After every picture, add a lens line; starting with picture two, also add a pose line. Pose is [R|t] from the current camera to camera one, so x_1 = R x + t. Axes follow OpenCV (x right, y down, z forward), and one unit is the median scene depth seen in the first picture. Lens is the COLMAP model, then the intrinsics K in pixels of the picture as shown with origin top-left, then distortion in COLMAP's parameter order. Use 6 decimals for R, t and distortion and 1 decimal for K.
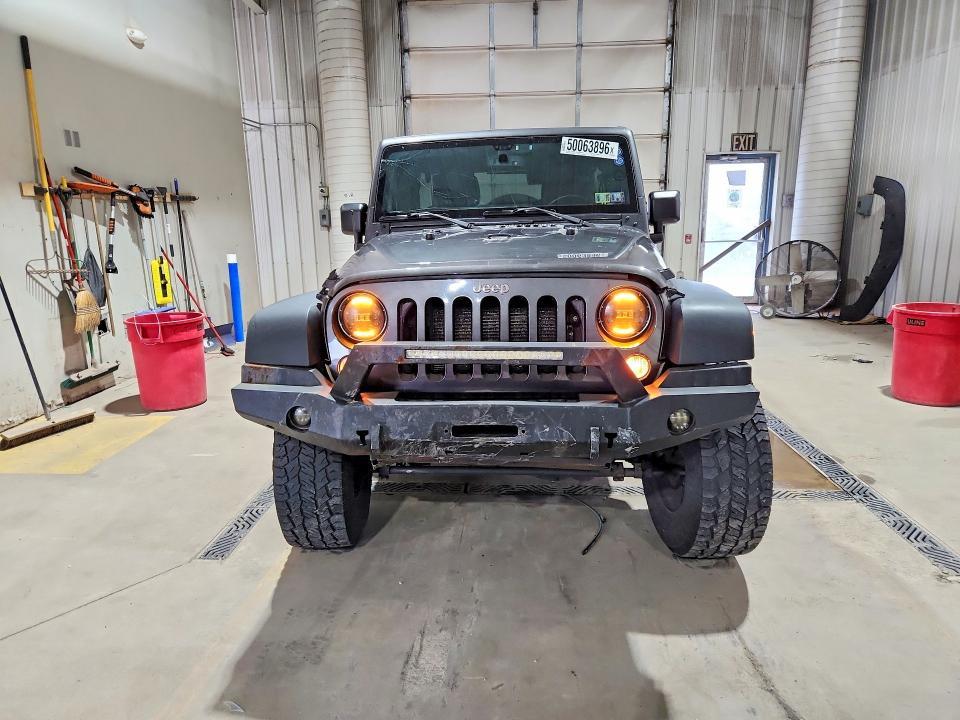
lens RADIAL K [[639.5, 0, 470.7], [0, 639.5, 360.1], [0, 0, 1]] dist [0.073085, -0.067062]
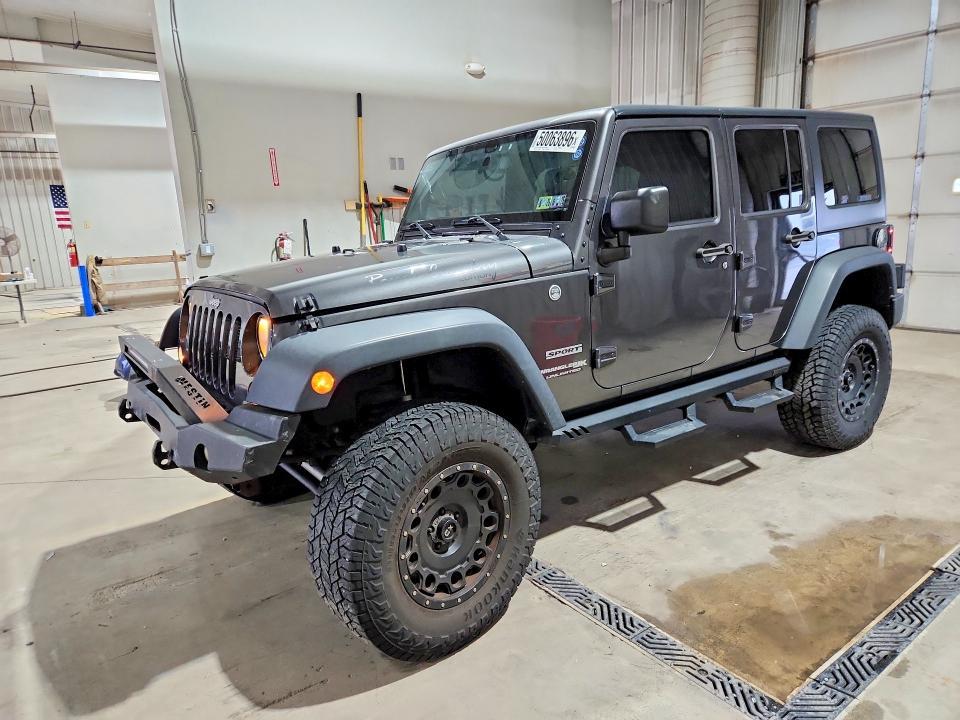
lens RADIAL K [[639.5, 0, 470.7], [0, 639.5, 360.1], [0, 0, 1]] dist [0.073085, -0.067062]
pose [[0.642472, 0.150811, -0.751323, 0.584630], [-0.133411, 0.987483, 0.084133, -0.082892], [0.754607, 0.046182, 0.654550, 0.301835]]
